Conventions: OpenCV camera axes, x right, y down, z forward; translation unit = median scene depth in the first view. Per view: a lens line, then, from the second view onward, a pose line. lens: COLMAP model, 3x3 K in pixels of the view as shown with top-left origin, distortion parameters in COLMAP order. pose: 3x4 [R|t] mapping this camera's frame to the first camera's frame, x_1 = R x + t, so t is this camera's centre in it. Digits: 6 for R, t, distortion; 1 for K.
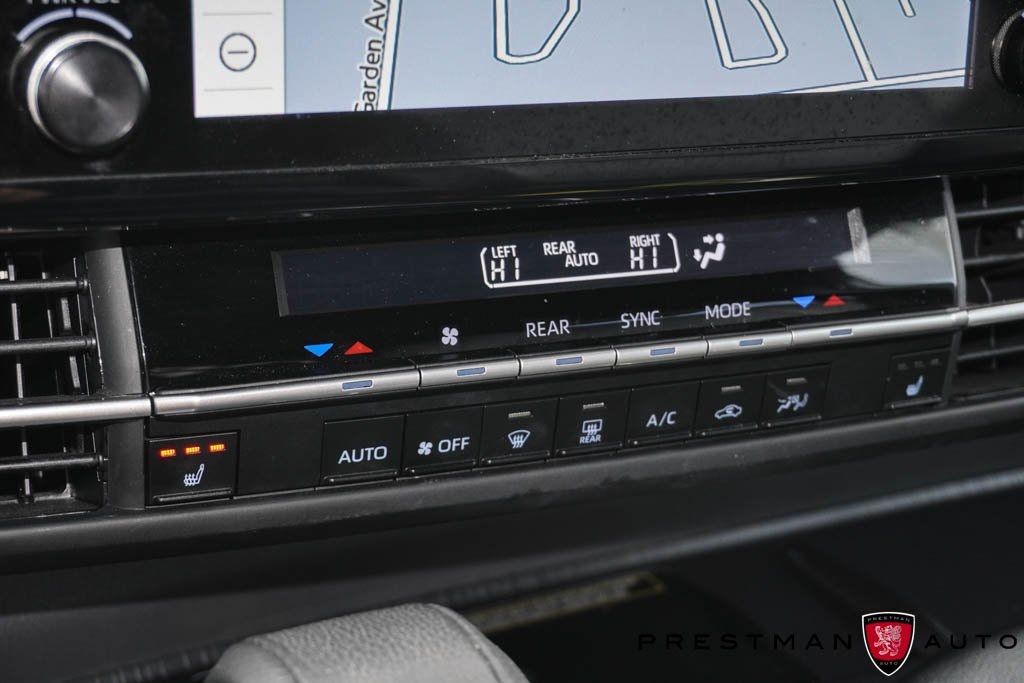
lens RADIAL K [[1842.1, 0, 512.8], [0, 1842.1, 347.2], [0, 0, 1]] dist [-0.000336, 0.000000]
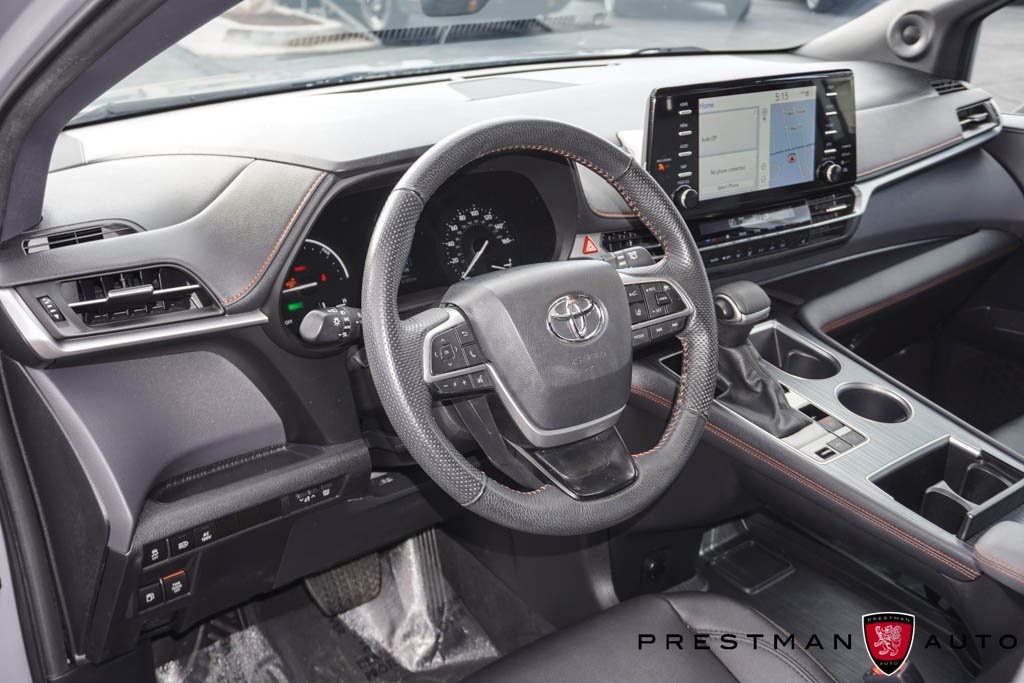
lens RADIAL K [[1099.6, 0, 513.3], [0, 1099.6, 341.9], [0, 0, 1]] dist [-0.017741, 0.000000]
pose [[0.989388, -0.098900, 0.106447, -1.025865], [0.093467, 0.994109, 0.054882, 0.065336], [-0.111248, -0.044350, 0.992803, -2.120986]]
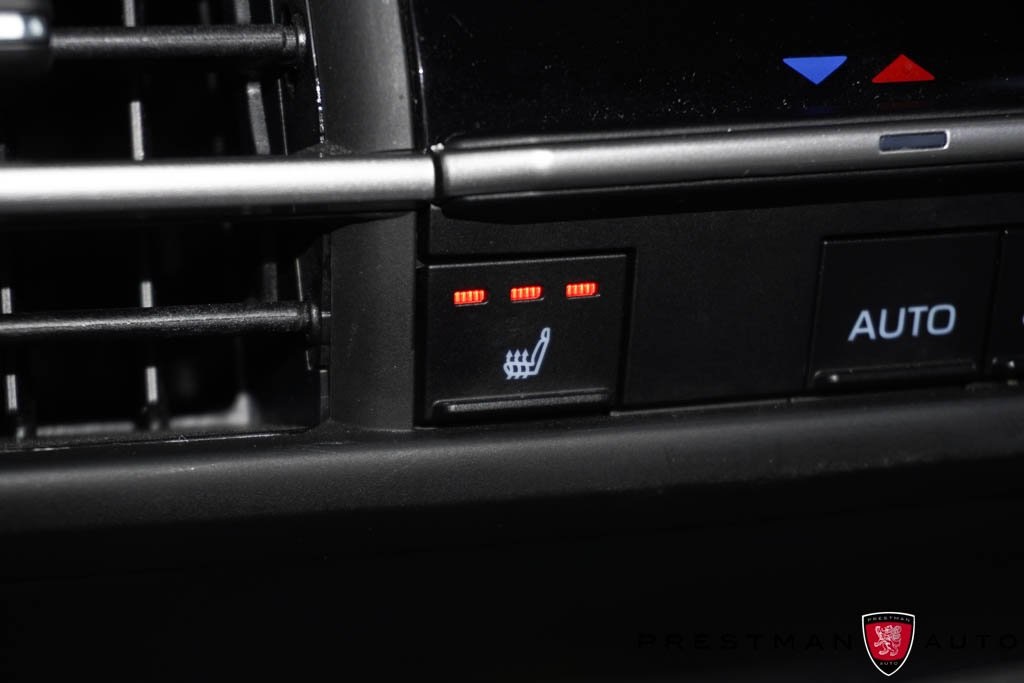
lens RADIAL K [[2189.5, 0, 516.0], [0, 2189.5, 339.6], [0, 0, 1]] dist [0.027944, 0.000000]
pose [[0.992838, 0.005082, -0.119361, -0.110853], [-0.007974, 0.999686, -0.023770, 0.075861], [0.119202, 0.024552, 0.992566, 0.475785]]
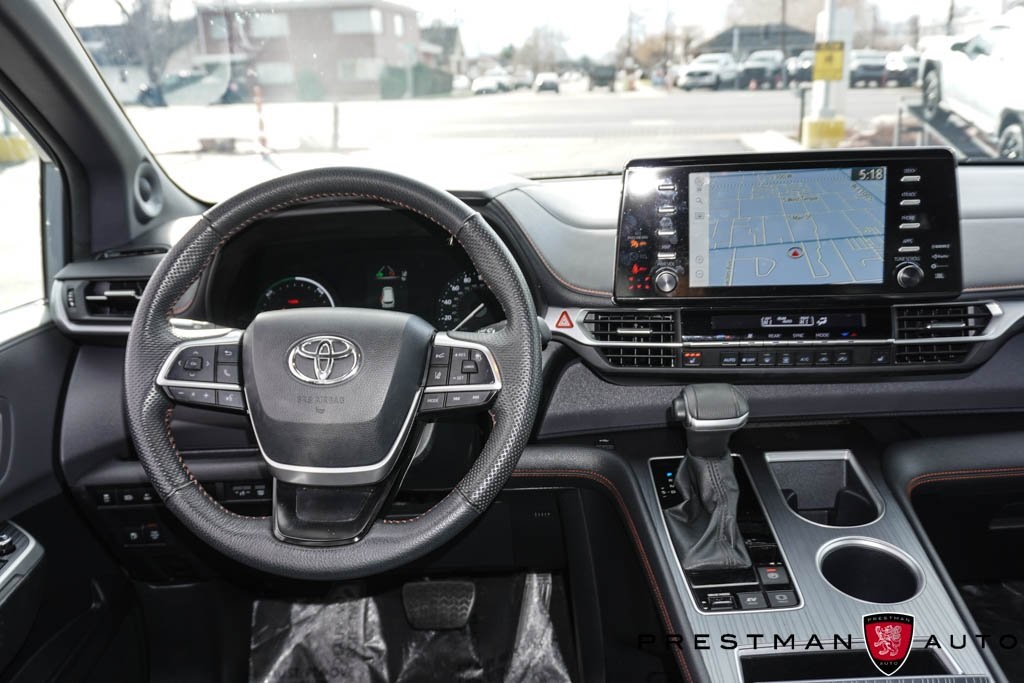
lens RADIAL K [[923.4, 0, 515.0], [0, 923.4, 336.8], [0, 0, 1]] dist [-0.042853, -0.005136]
pose [[0.837411, 0.042726, -0.544901, 0.736191], [-0.085233, 0.994952, -0.052973, 0.171162], [0.539887, 0.090804, 0.836825, -1.260946]]
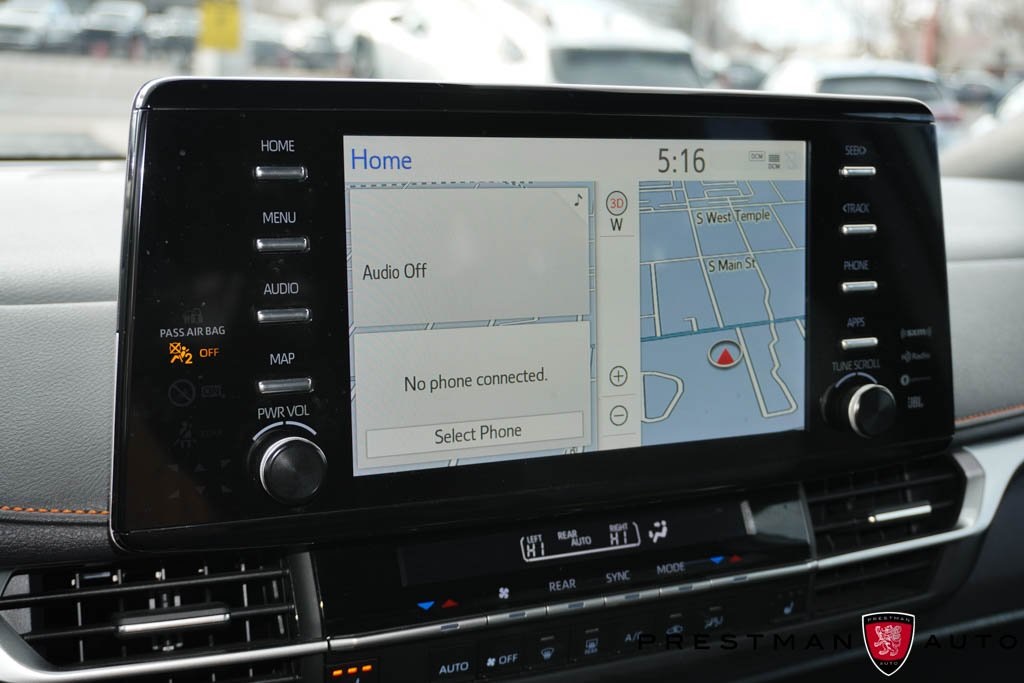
lens RADIAL K [[1244.0, 0, 523.0], [0, 1244.0, 365.8], [0, 0, 1]] dist [-0.006209, 0.000000]
pose [[0.999235, -0.037821, -0.009920, 0.002199], [0.035998, 0.988891, -0.144216, -0.046980], [0.015264, 0.143748, 0.989497, -0.145445]]
